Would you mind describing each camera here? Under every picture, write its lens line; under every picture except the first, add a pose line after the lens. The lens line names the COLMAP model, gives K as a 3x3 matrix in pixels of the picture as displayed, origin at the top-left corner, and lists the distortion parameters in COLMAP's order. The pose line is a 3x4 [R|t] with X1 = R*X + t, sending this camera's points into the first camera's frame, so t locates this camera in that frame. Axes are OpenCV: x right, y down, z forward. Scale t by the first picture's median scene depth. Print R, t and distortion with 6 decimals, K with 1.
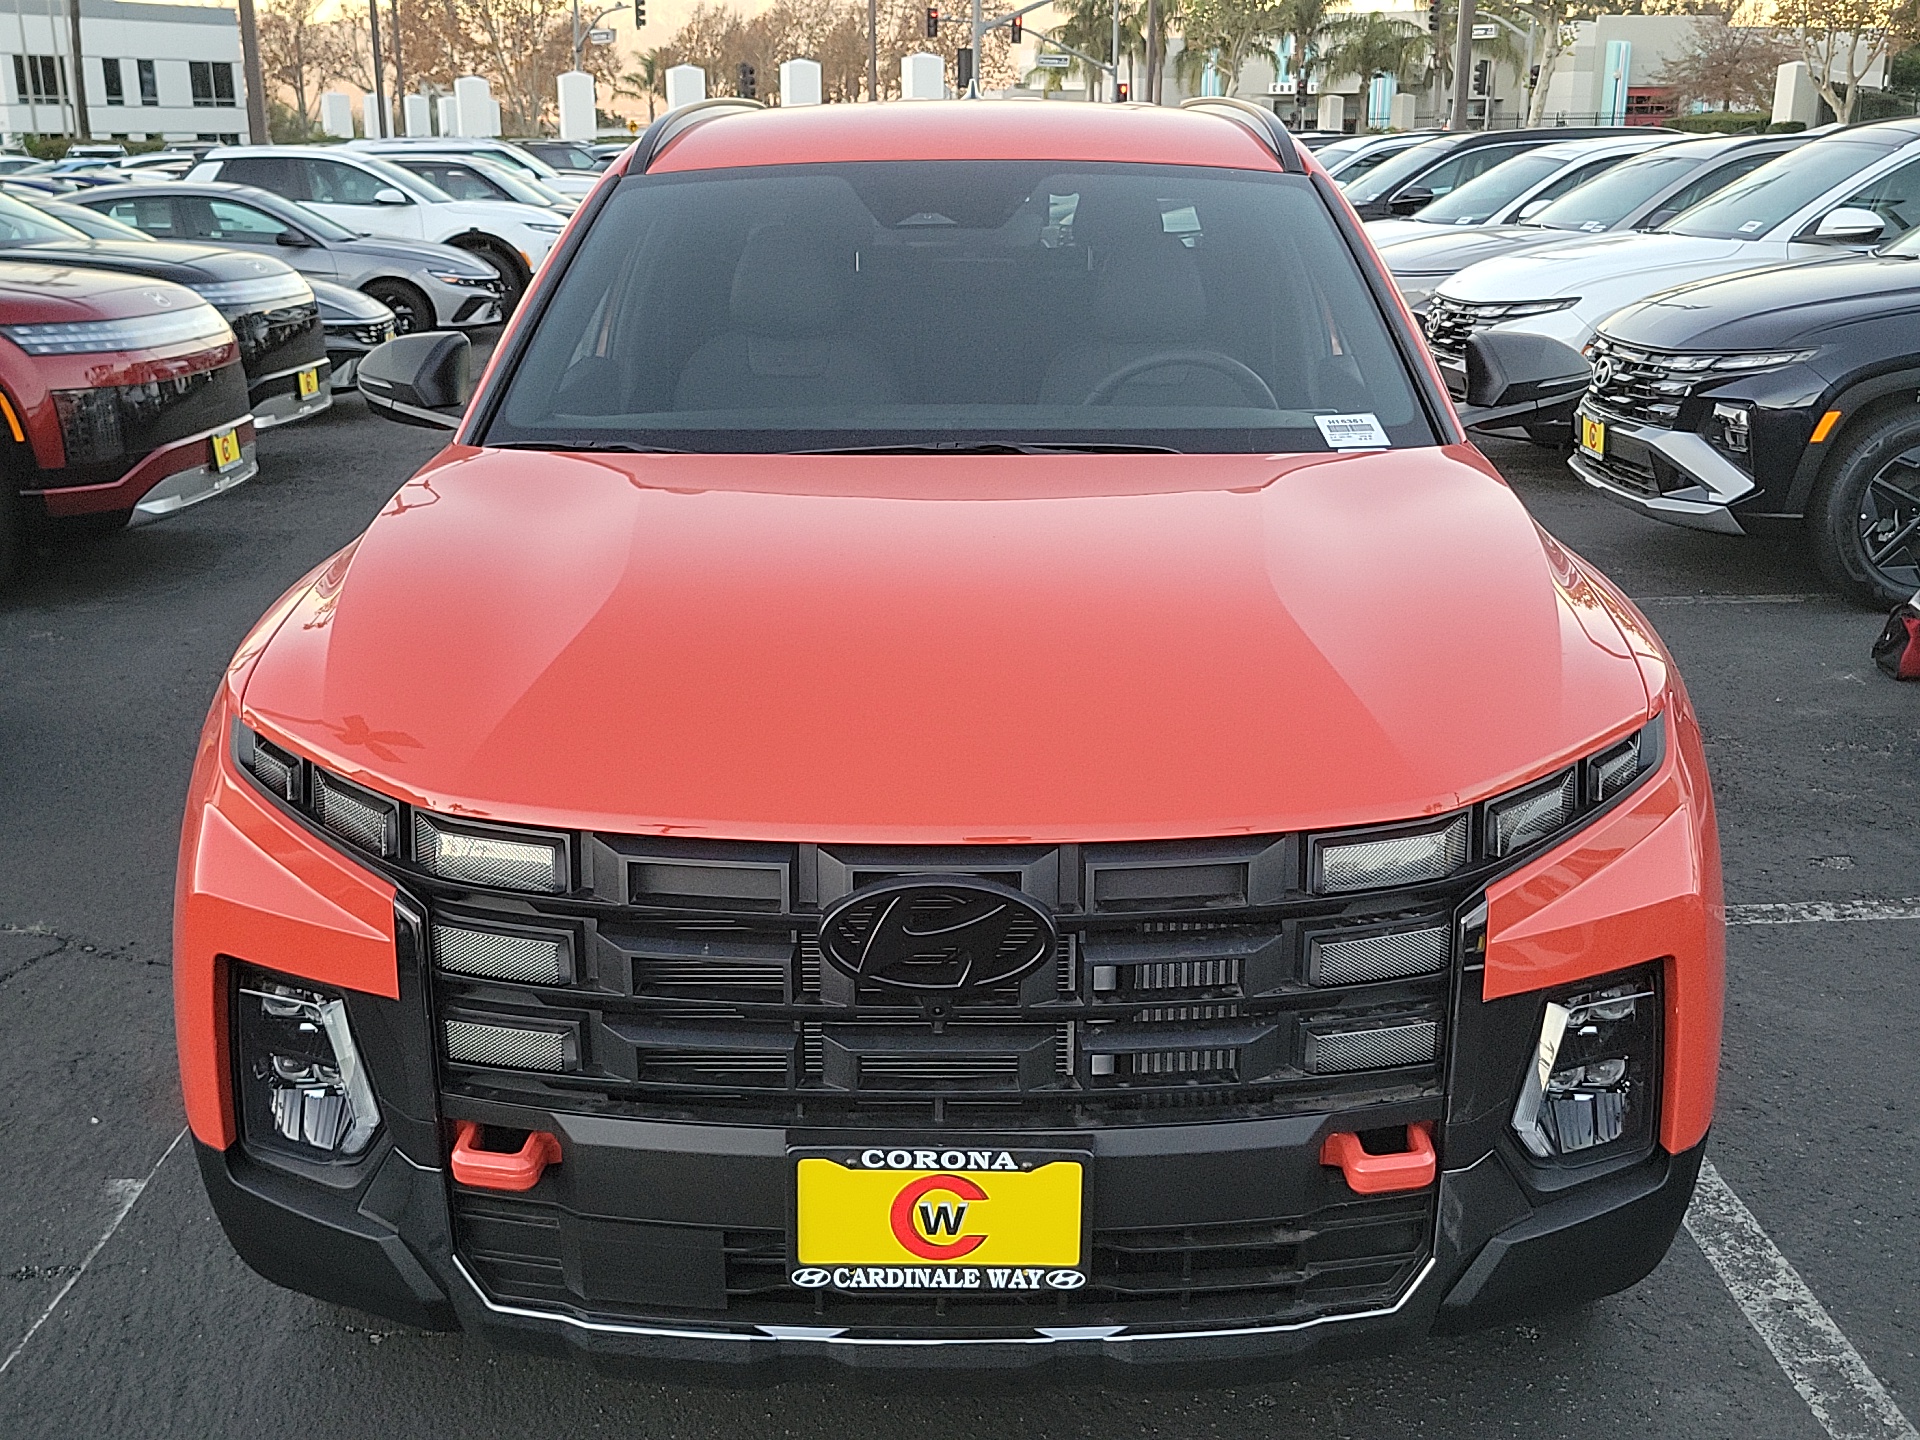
lens RADIAL K [[1478.5, 0, 985.9], [0, 1478.5, 673.5], [0, 0, 1]] dist [0.032029, -0.015007]
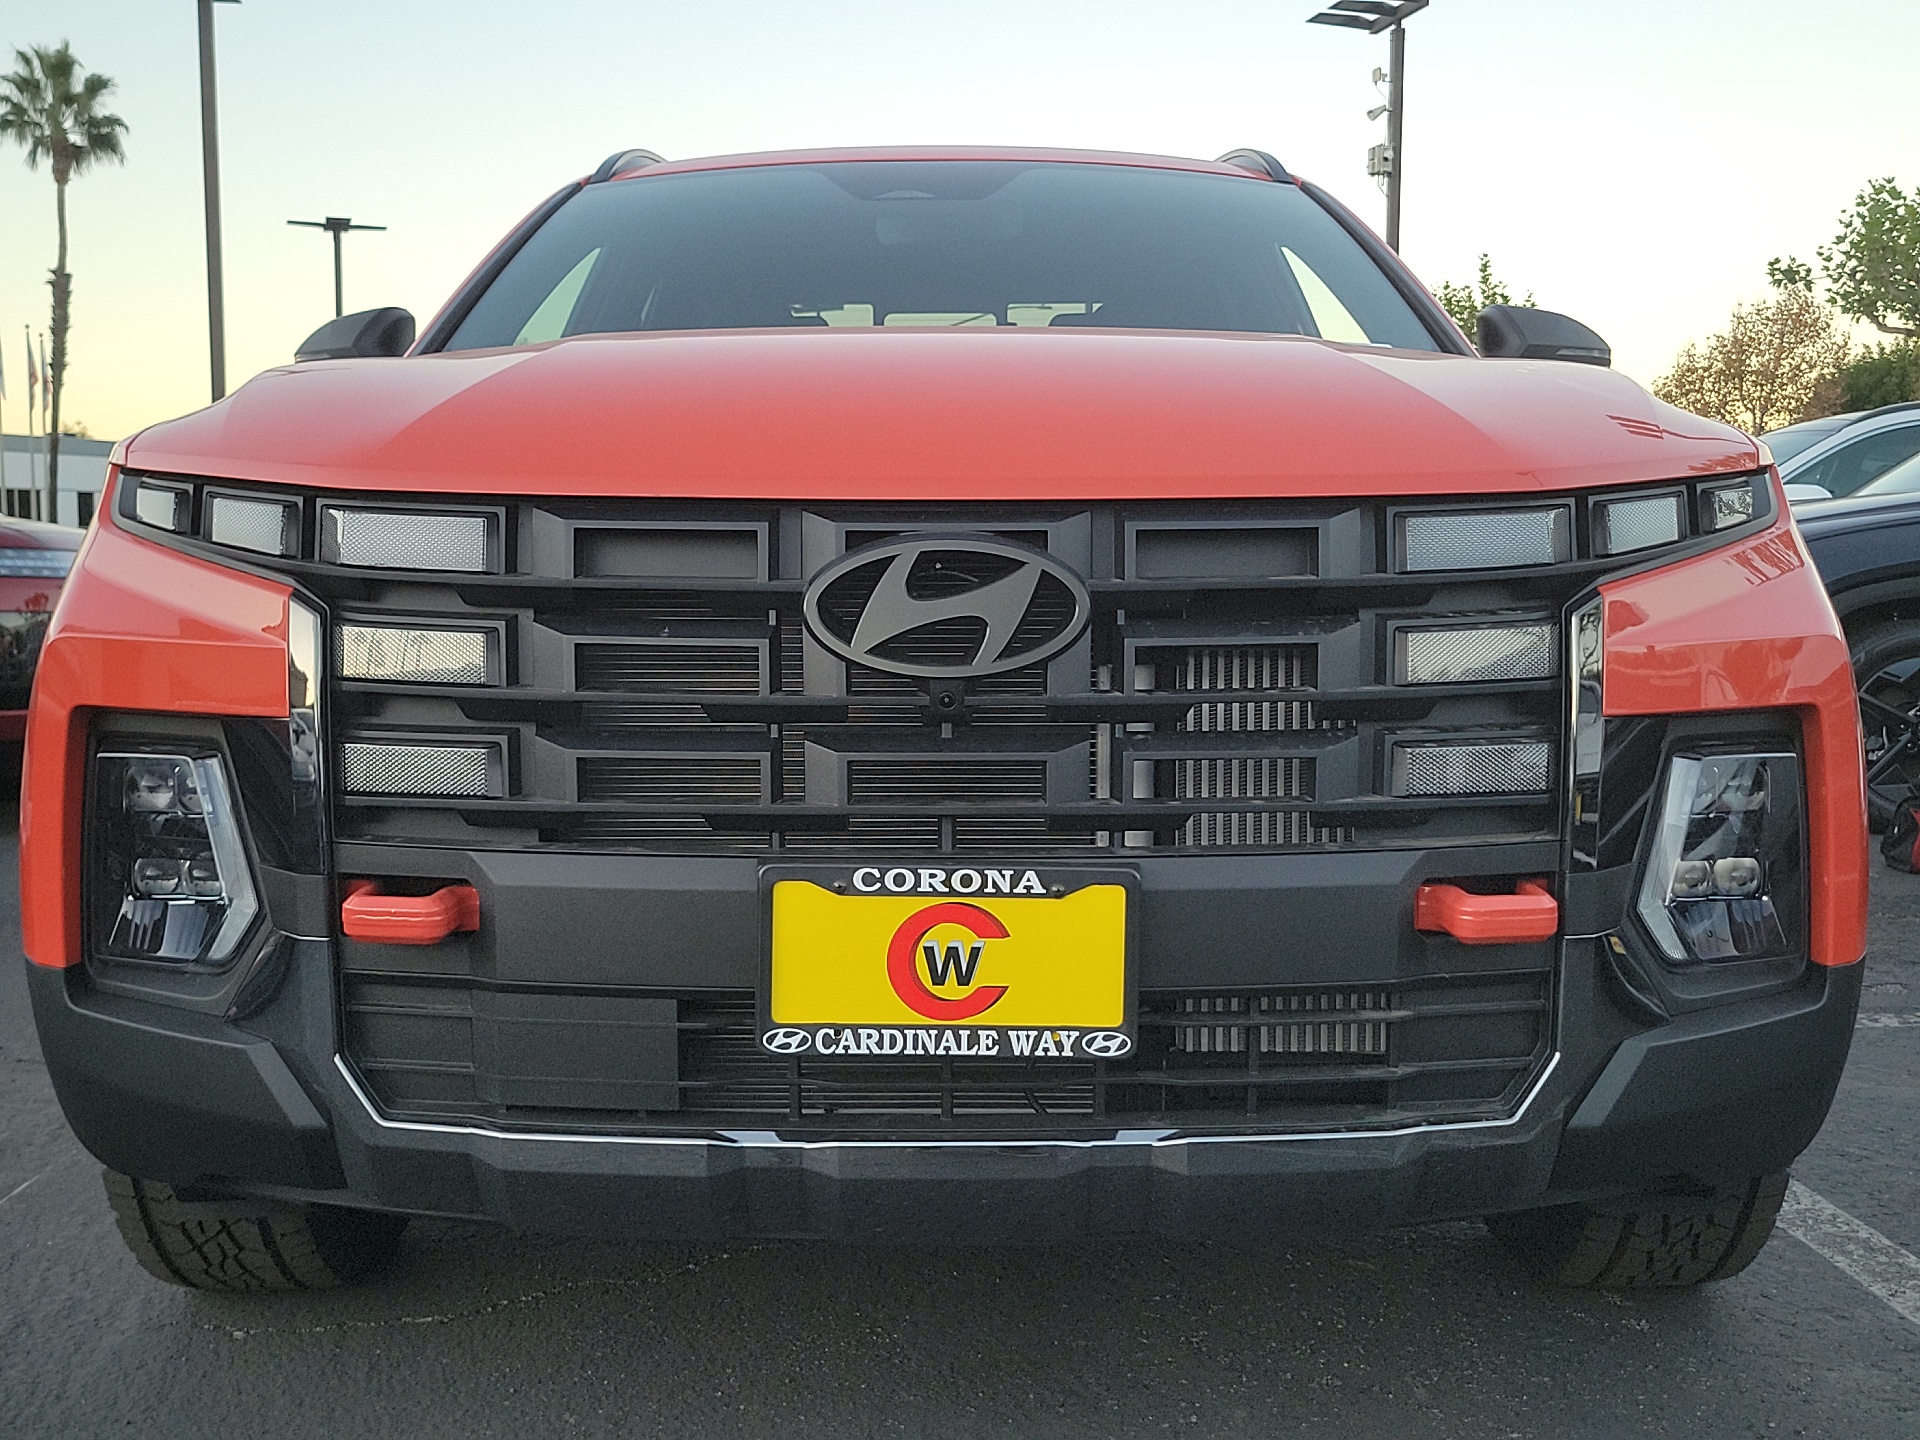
lens RADIAL K [[1478.5, 0, 978.4], [0, 1478.5, 755.8], [0, 0, 1]] dist [0.032029, -0.015007]
pose [[0.999903, -0.000187, 0.013946, -0.026053], [0.002373, 0.987614, -0.156882, 0.378171], [-0.013744, 0.156900, 0.987519, 0.192178]]
